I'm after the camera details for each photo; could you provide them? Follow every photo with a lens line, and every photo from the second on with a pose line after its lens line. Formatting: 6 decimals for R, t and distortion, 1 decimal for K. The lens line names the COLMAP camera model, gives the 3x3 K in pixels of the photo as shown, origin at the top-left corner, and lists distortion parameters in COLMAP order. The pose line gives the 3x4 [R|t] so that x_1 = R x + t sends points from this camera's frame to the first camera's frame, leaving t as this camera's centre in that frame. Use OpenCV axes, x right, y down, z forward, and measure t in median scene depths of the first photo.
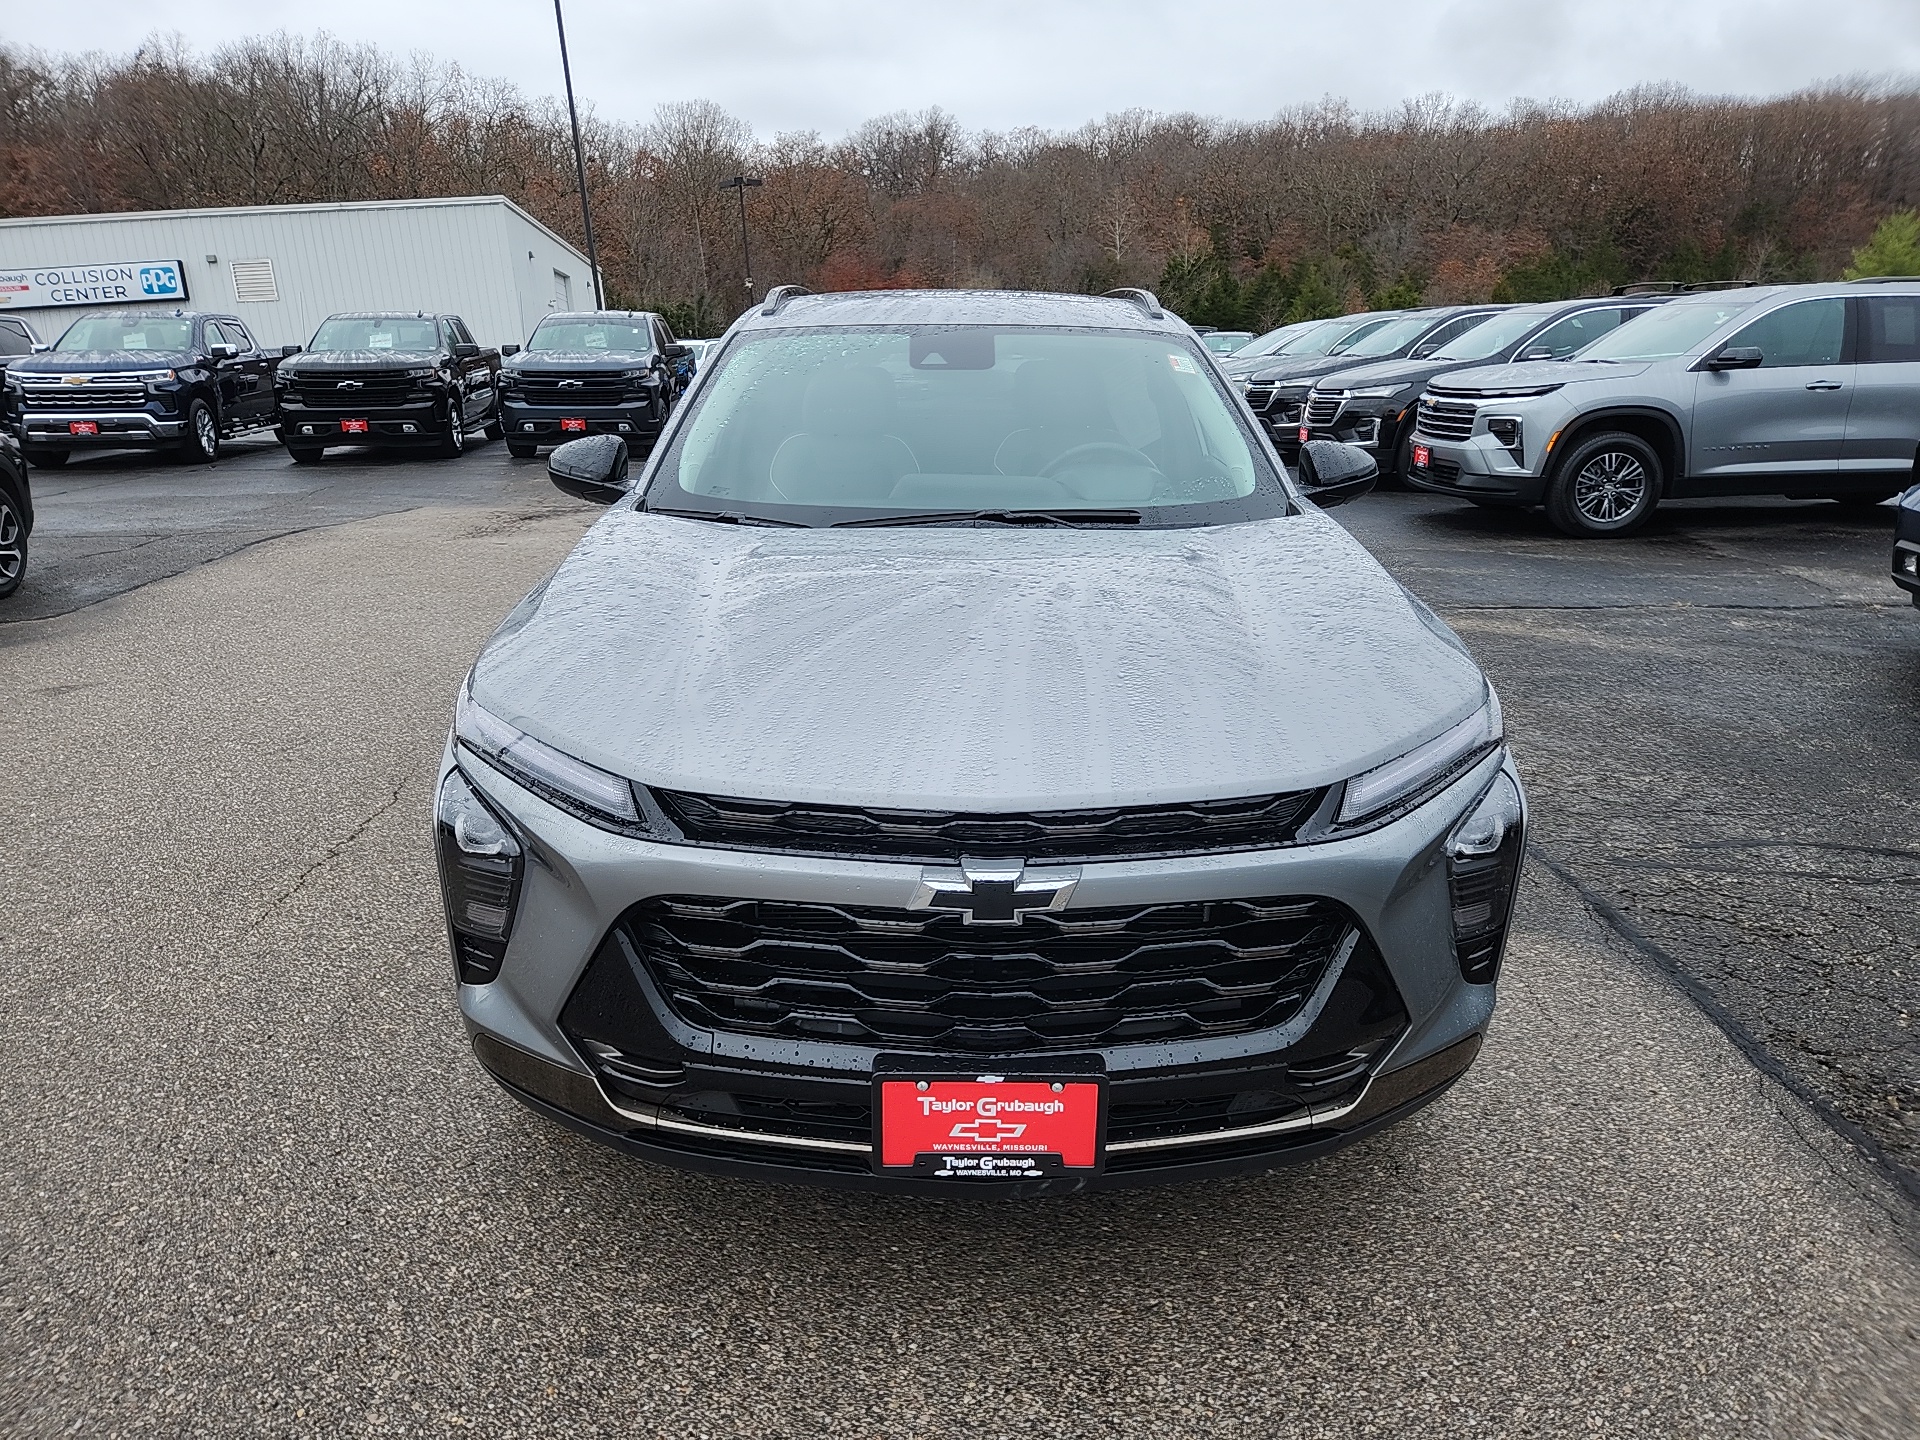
lens RADIAL K [[1278.3, 0, 960.0], [0, 1278.3, 720.0], [0, 0, 1]] dist [0.078836, -0.070855]
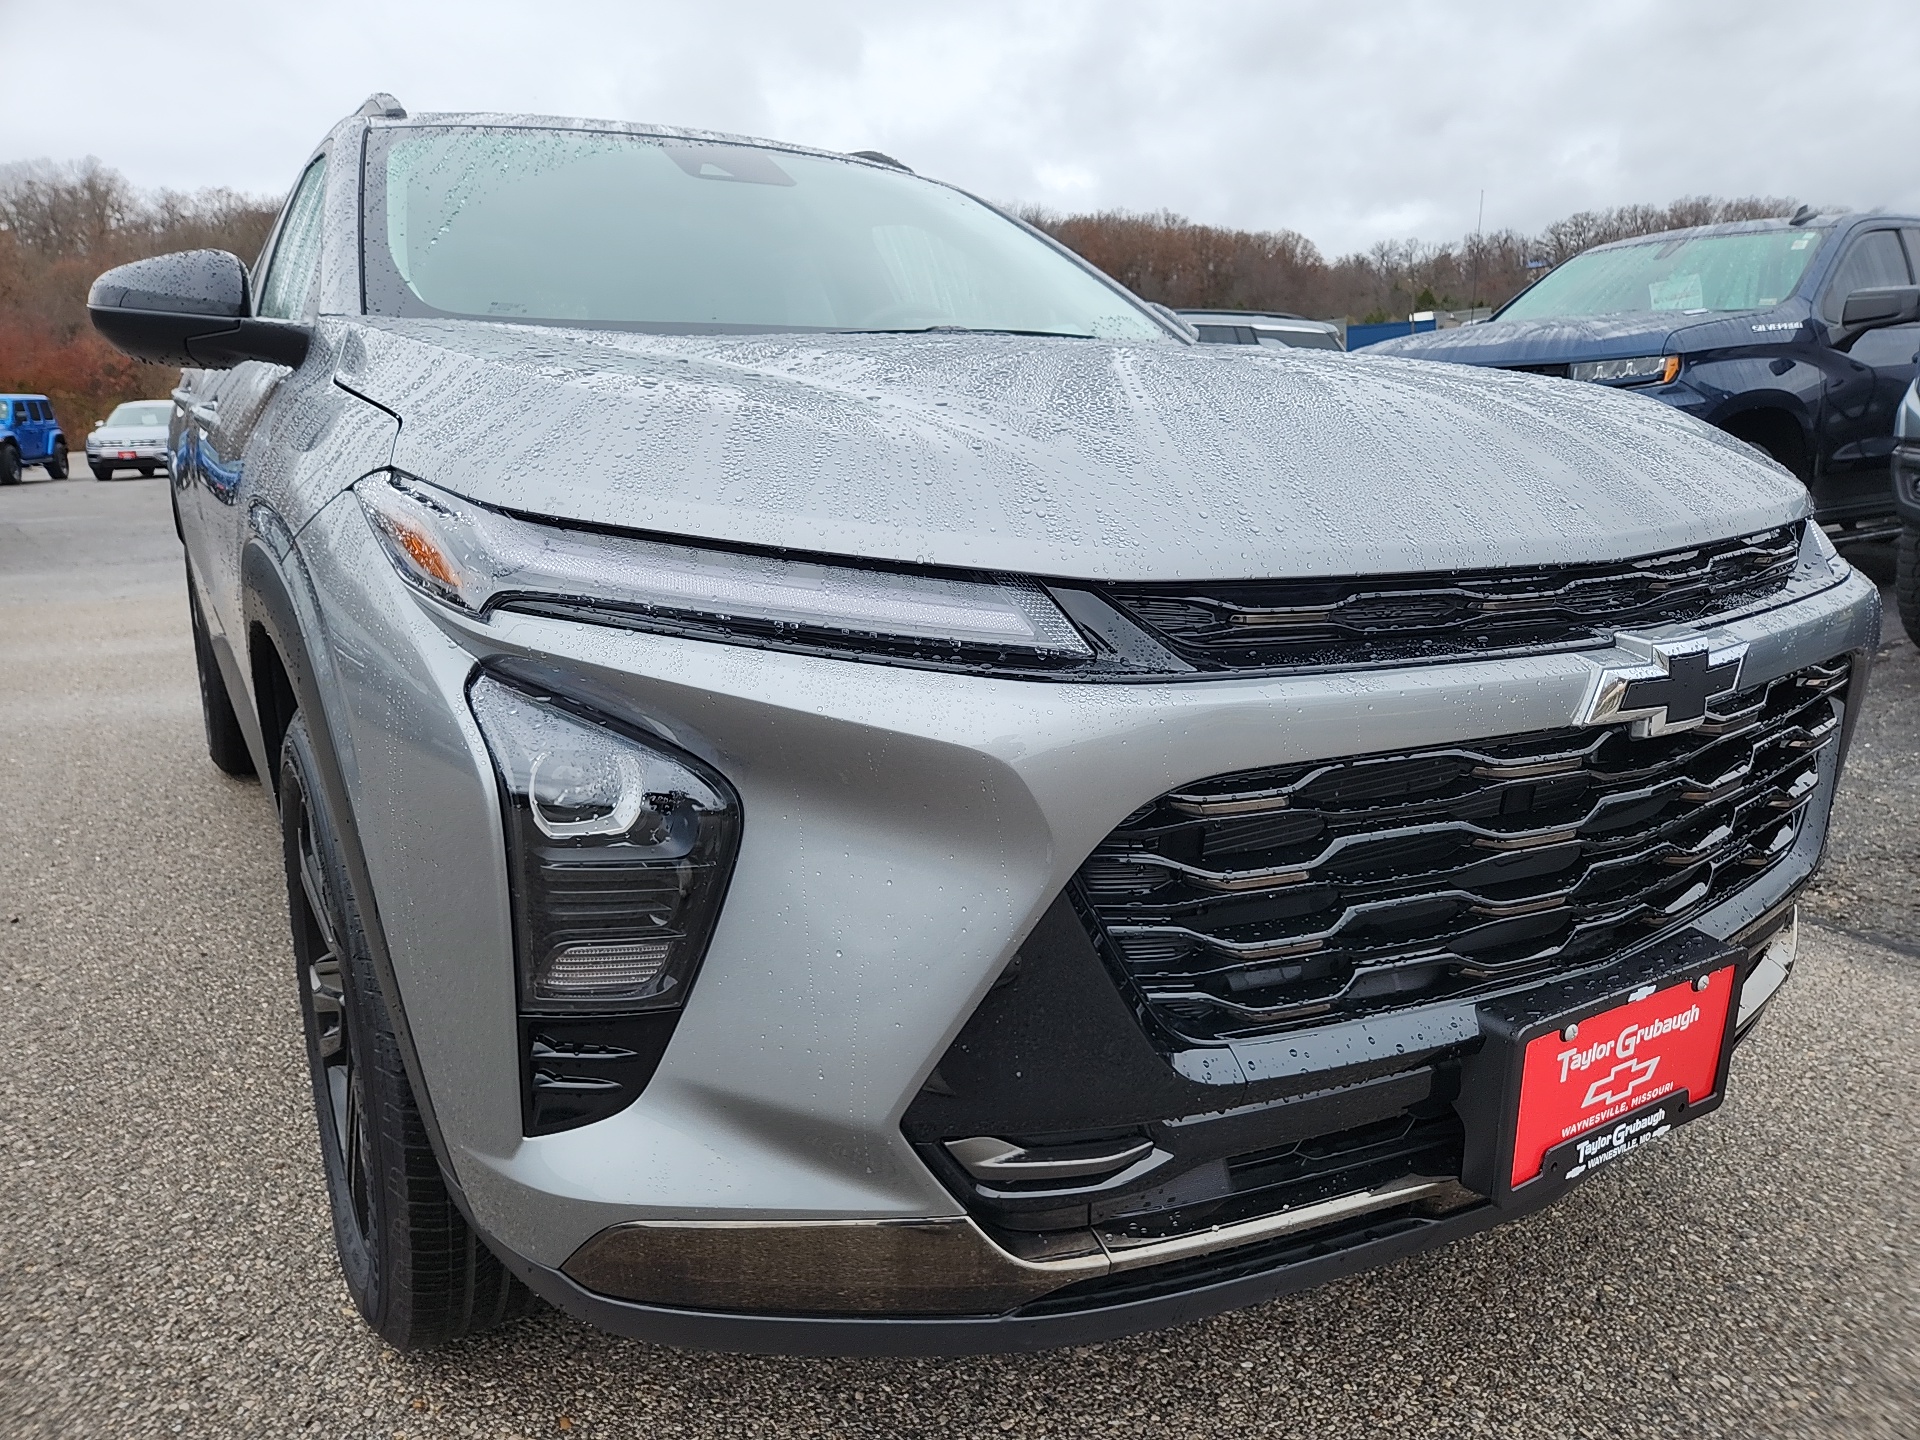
lens RADIAL K [[1278.3, 0, 960.0], [0, 1278.3, 720.0], [0, 0, 1]] dist [0.078836, -0.070855]
pose [[0.853468, -0.130393, 0.504569, -0.547605], [0.162984, 0.986410, -0.020772, 0.105087], [-0.495003, 0.099965, 0.863122, 0.591496]]
